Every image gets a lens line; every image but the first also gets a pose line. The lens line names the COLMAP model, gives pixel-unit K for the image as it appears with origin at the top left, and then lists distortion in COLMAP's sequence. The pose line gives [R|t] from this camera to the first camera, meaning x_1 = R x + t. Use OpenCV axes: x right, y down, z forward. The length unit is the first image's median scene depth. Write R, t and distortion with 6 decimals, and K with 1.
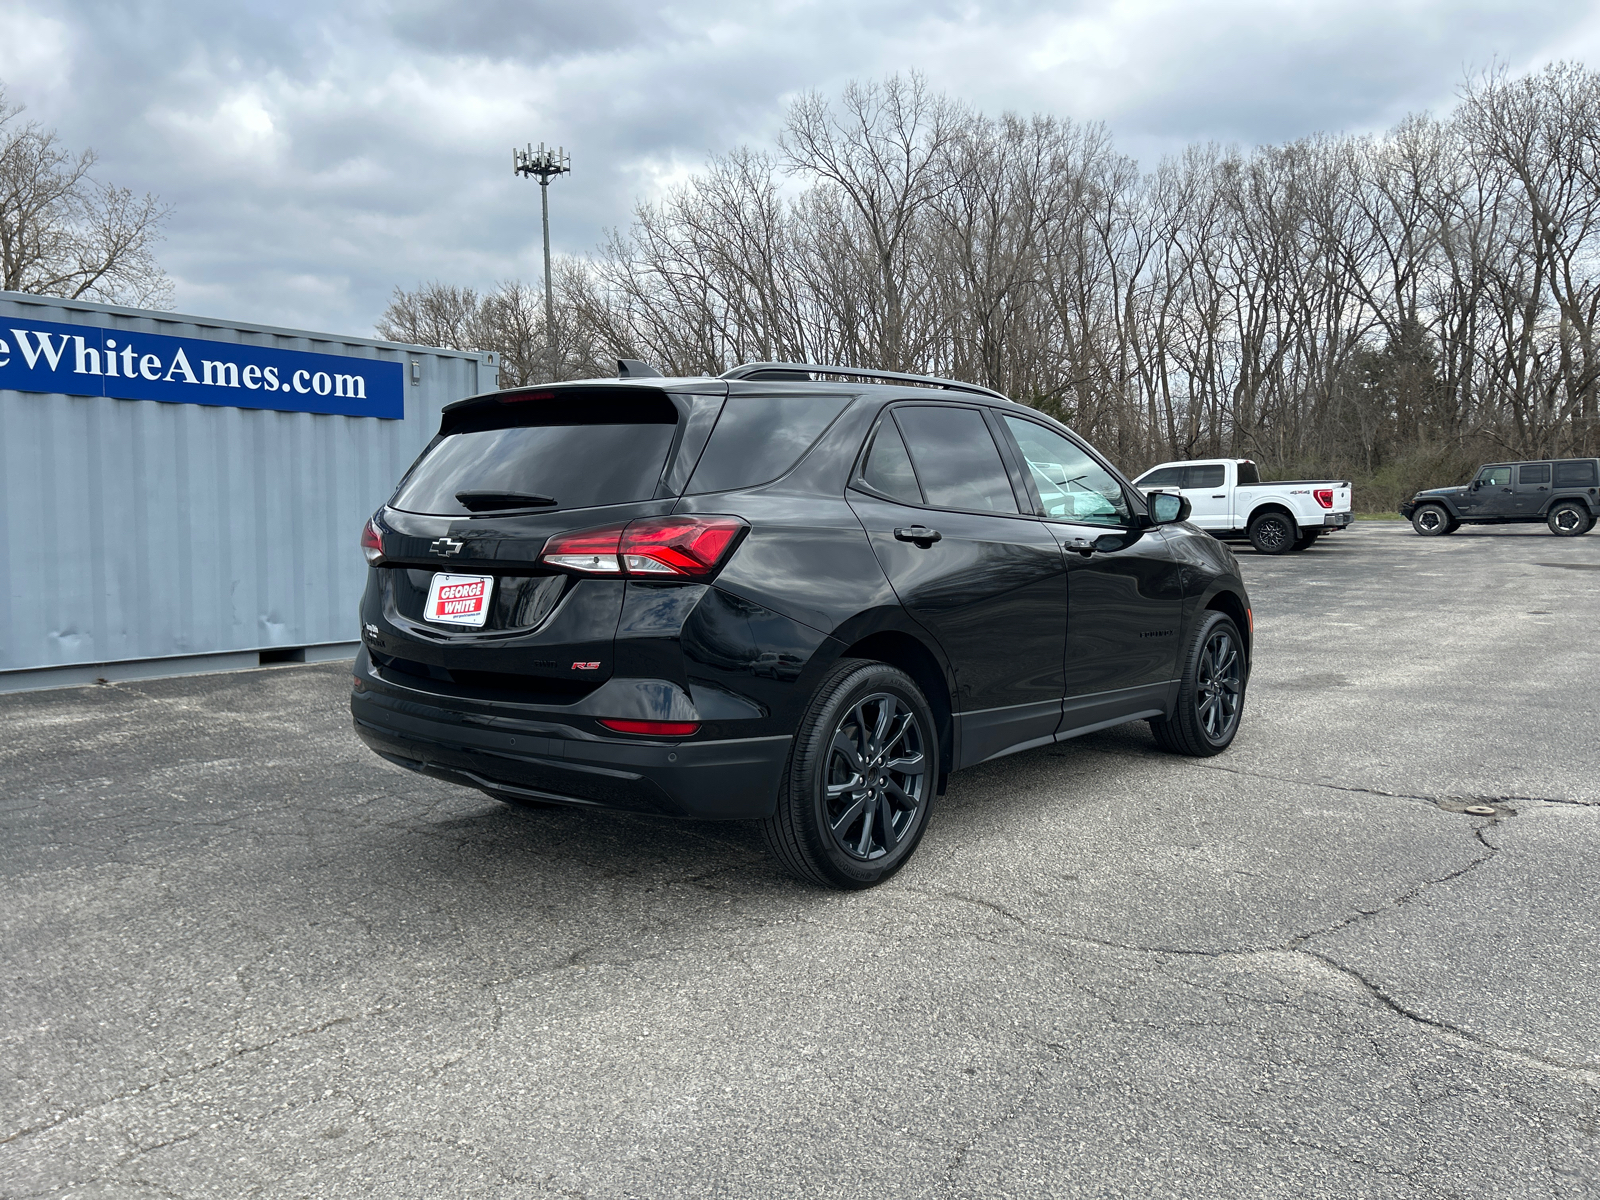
lens RADIAL K [[1200.8, 0, 792.6], [0, 1200.8, 601.7], [0, 0, 1]] dist [0.050439, -0.052427]
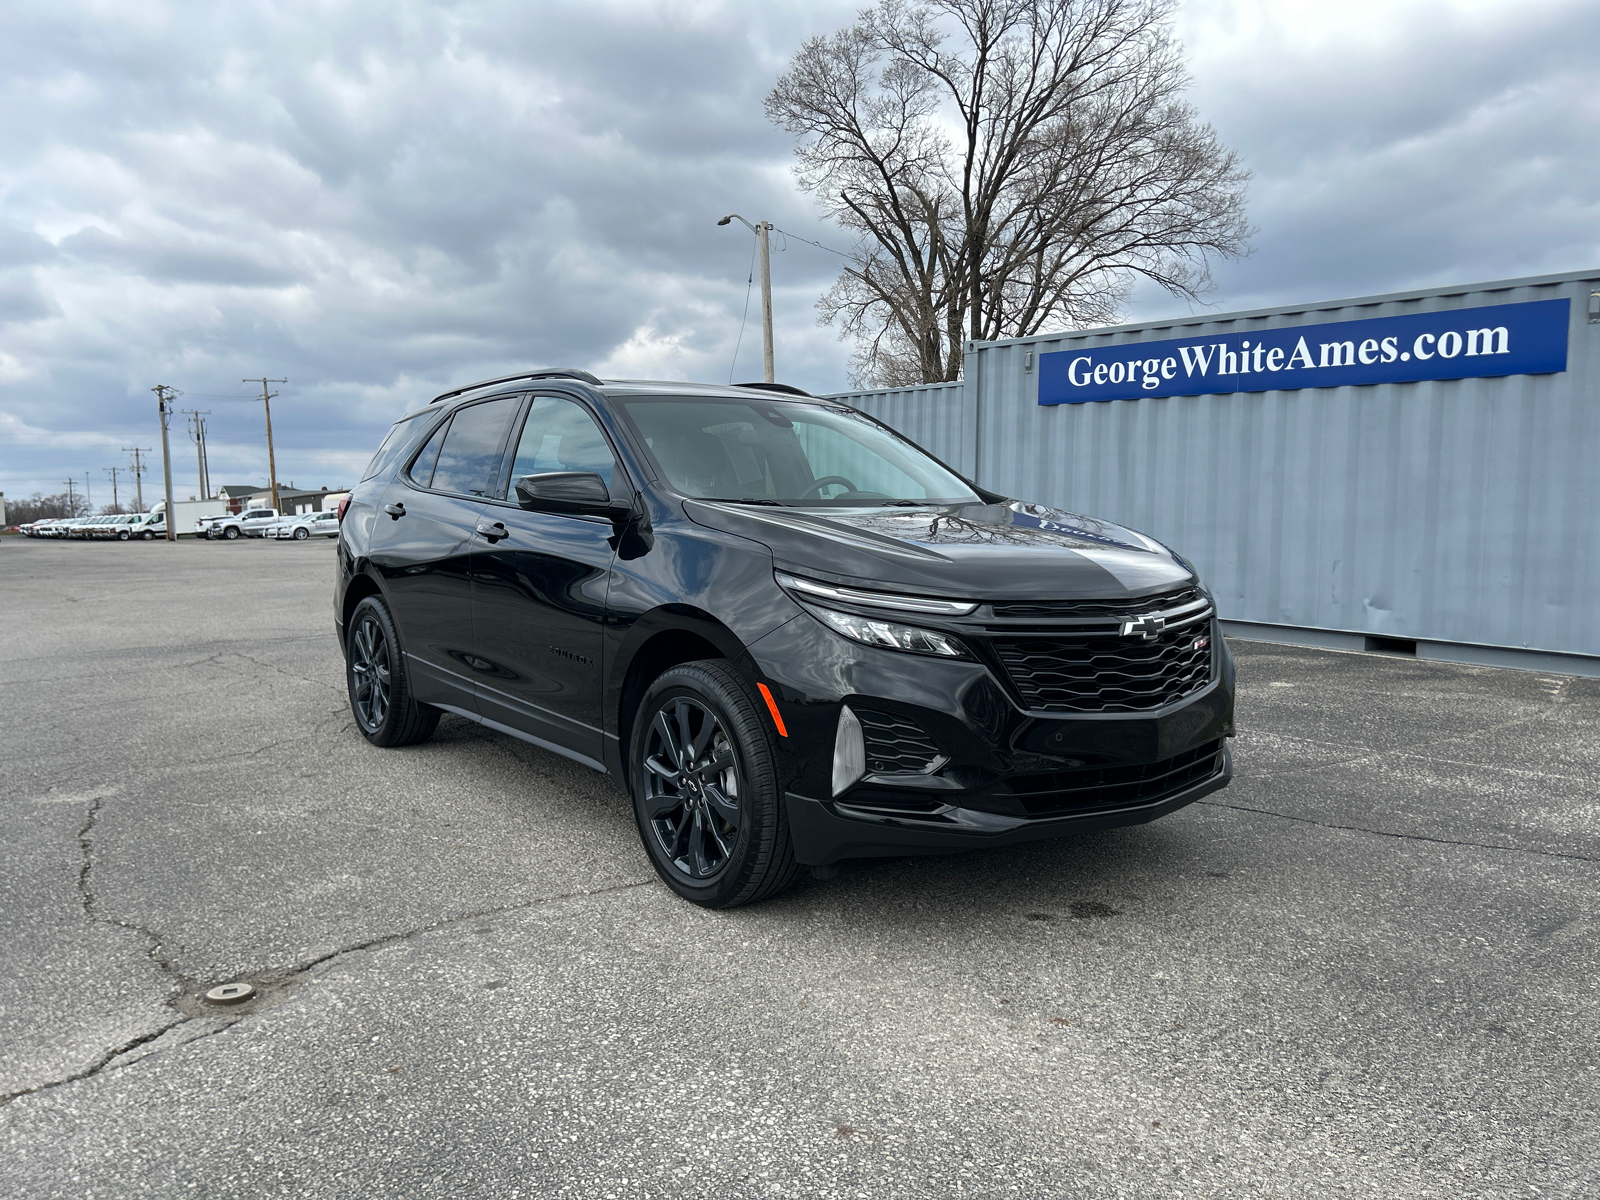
lens RADIAL K [[1200.8, 0, 800.9], [0, 1200.8, 606.8], [0, 0, 1]] dist [0.050439, -0.052427]
pose [[-0.201546, 0.094523, -0.974907, 0.617629], [-0.075759, 0.990847, 0.111730, -0.058378], [0.976545, 0.096377, -0.192541, 0.775273]]
